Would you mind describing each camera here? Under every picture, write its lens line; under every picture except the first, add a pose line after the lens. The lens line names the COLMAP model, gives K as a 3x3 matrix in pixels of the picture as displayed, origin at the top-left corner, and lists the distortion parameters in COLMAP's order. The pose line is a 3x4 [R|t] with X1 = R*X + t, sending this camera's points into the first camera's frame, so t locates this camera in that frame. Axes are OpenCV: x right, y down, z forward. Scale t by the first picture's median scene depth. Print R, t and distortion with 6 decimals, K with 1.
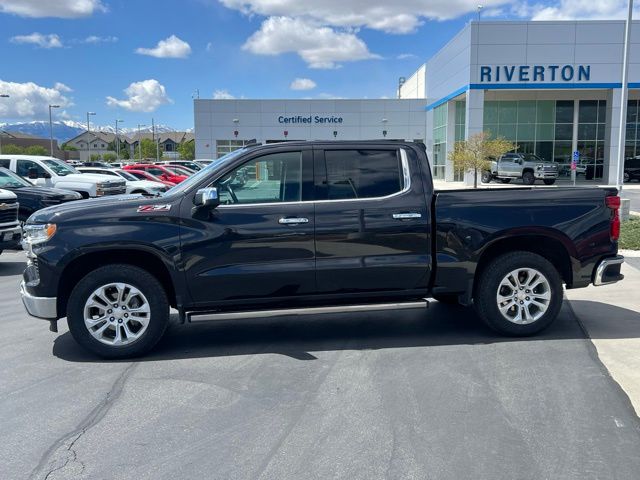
lens RADIAL K [[647.7, 0, 320.0], [0, 647.7, 240.0], [0, 0, 1]] dist [0.094042, -0.182843]
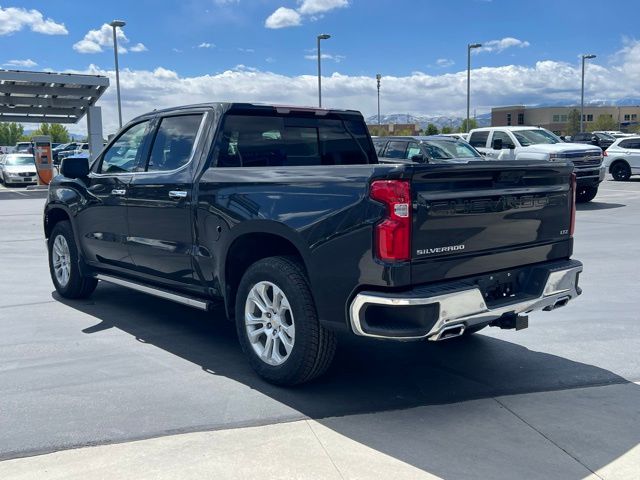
lens RADIAL K [[647.7, 0, 320.0], [0, 647.7, 240.0], [0, 0, 1]] dist [0.094042, -0.182843]
pose [[0.521815, 0.110239, -0.845905, 0.895469], [-0.072426, 0.993760, 0.084830, -0.059417], [0.849978, 0.017000, 0.526543, 0.691515]]
